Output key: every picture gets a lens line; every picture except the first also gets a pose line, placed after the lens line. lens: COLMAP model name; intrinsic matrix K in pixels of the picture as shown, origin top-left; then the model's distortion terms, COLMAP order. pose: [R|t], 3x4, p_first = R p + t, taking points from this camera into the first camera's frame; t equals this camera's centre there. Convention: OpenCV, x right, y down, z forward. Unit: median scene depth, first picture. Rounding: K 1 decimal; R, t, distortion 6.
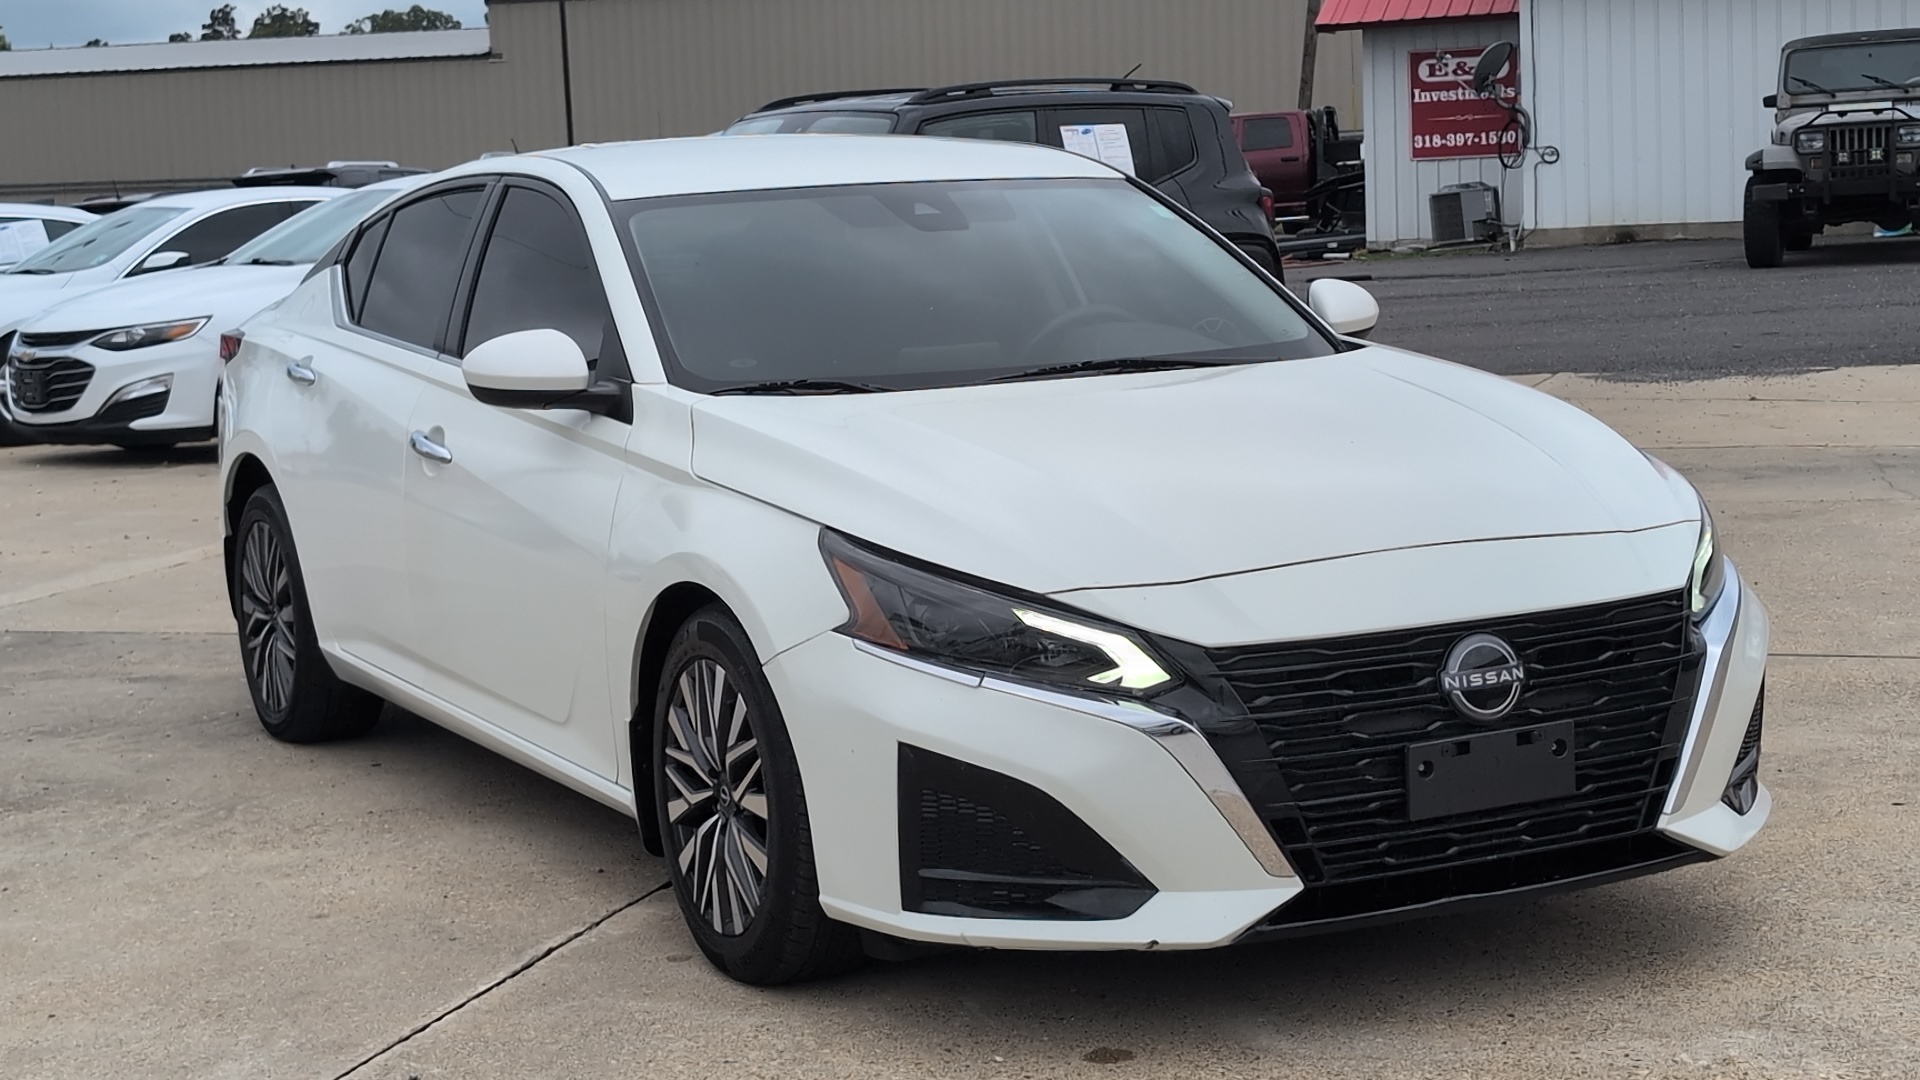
lens RADIAL K [[3250.0, 0, 960.0], [0, 3250.0, 540.0], [0, 0, 1]] dist [0.343326, -1.664583]
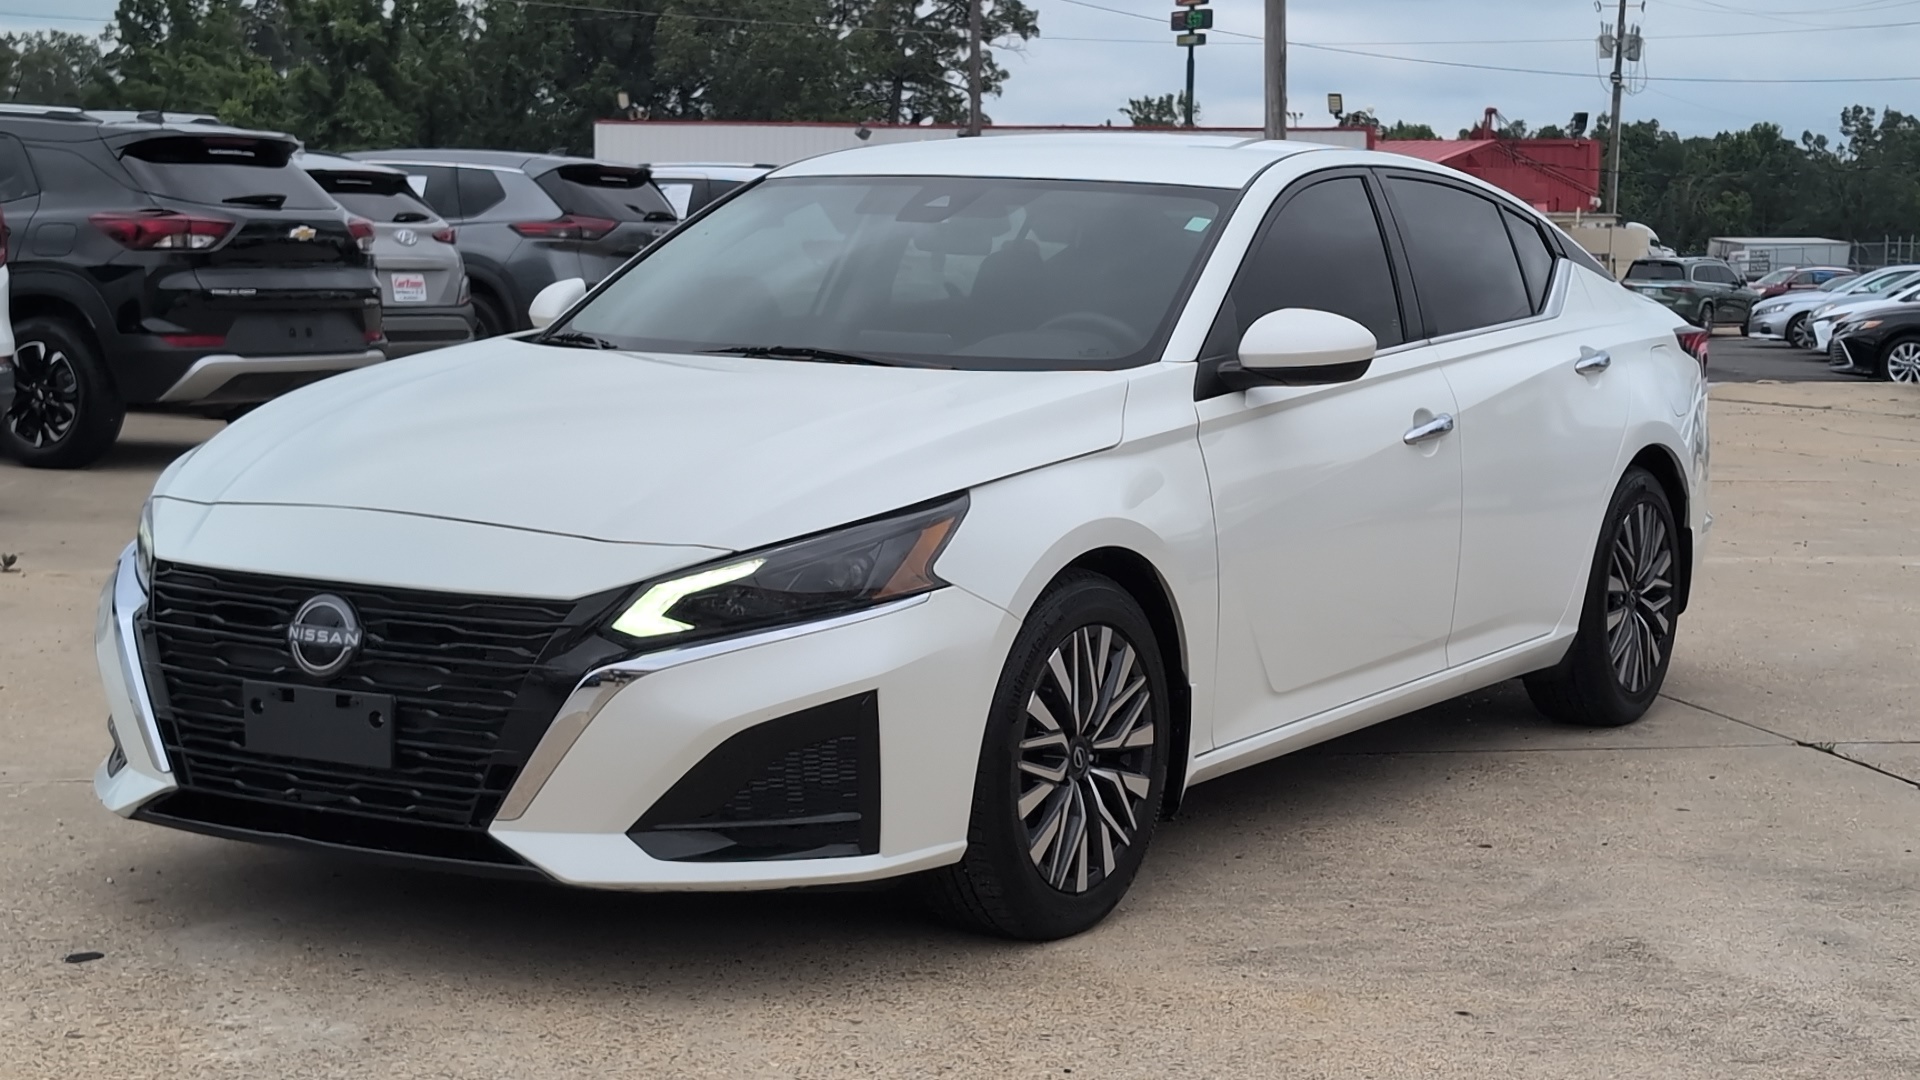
lens RADIAL K [[3250.0, 0, 960.0], [0, 3250.0, 540.0], [0, 0, 1]] dist [0.343326, -1.664583]
pose [[0.499419, 0.142454, -0.854569, 1.154434], [-0.148436, 0.985873, 0.077594, -0.099839], [0.853550, 0.088097, 0.513509, 0.631490]]
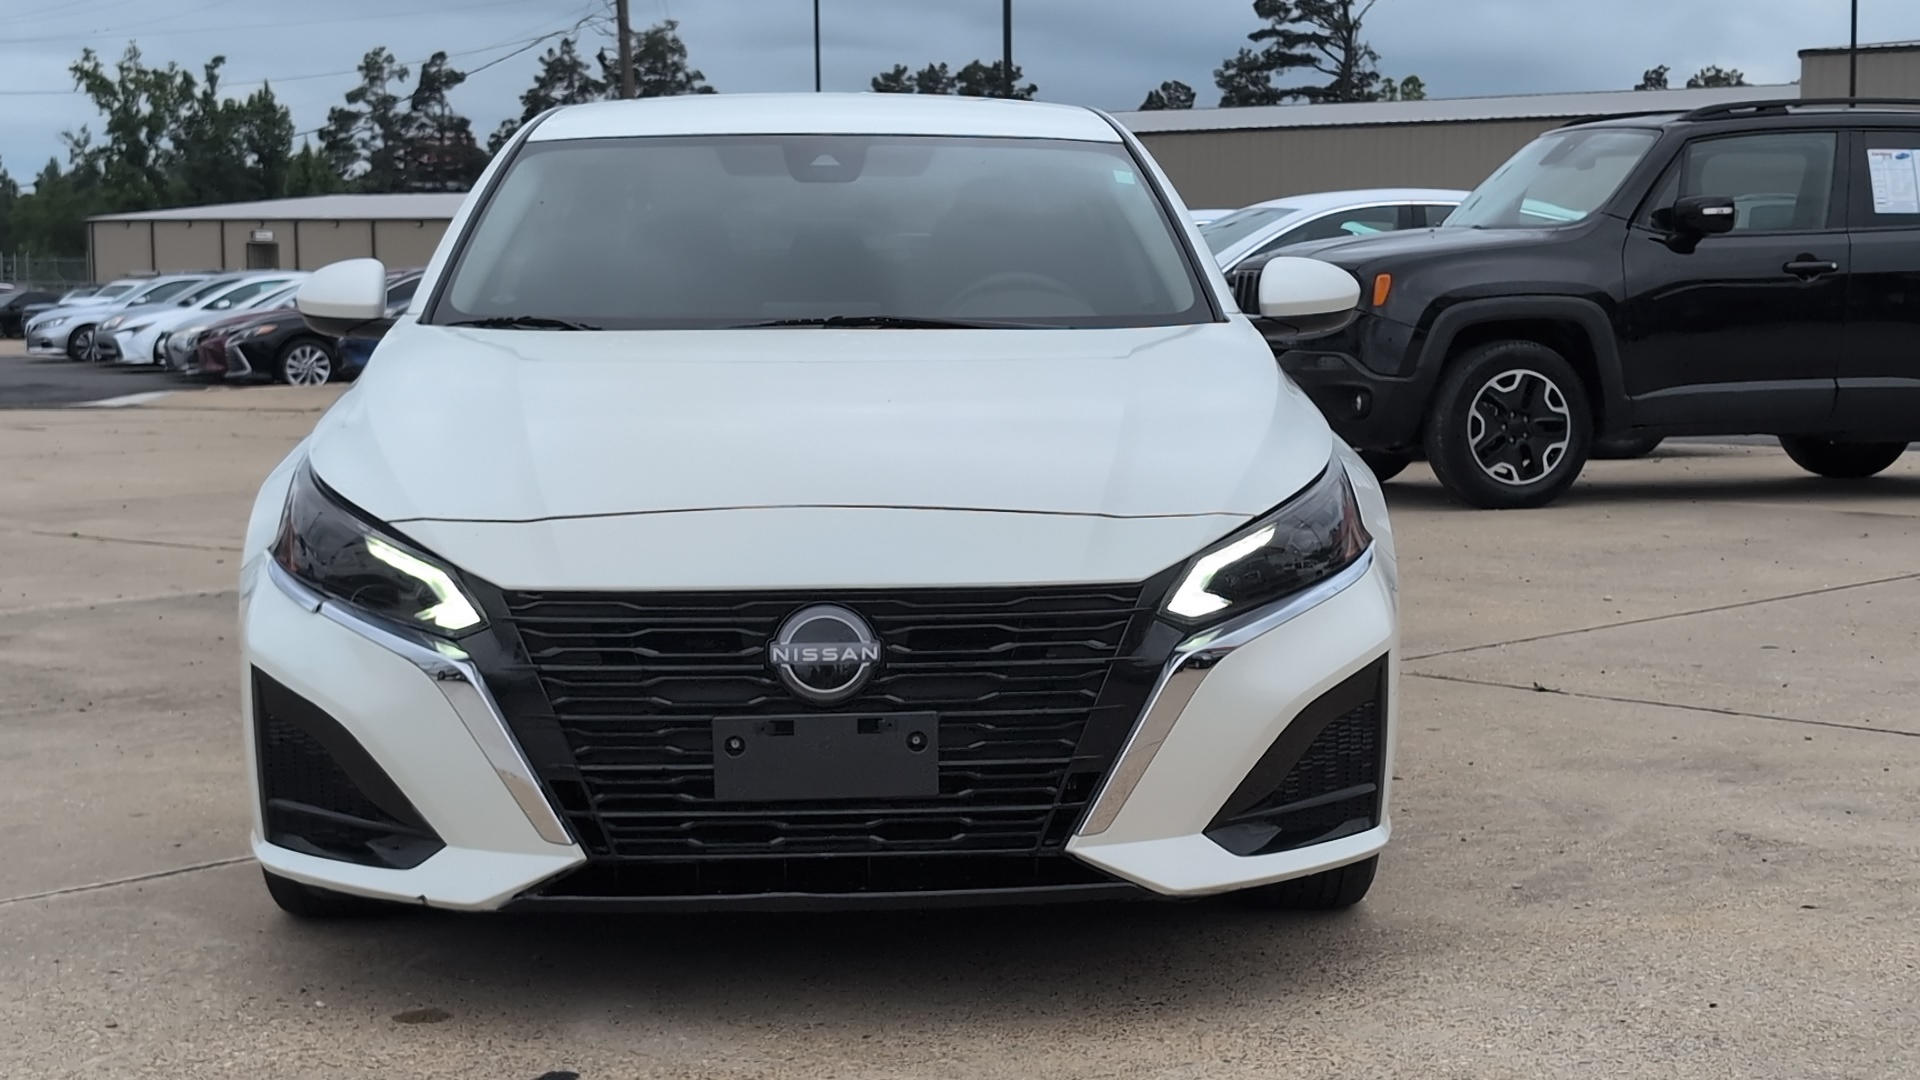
lens RADIAL K [[3250.0, 0, 960.0], [0, 3250.0, 540.0], [0, 0, 1]] dist [0.343326, -1.664583]
pose [[0.902000, 0.076997, -0.424814, 0.571917], [-0.085375, 0.996349, -0.000689, 0.008187], [0.423210, 0.036890, 0.905280, 0.202707]]
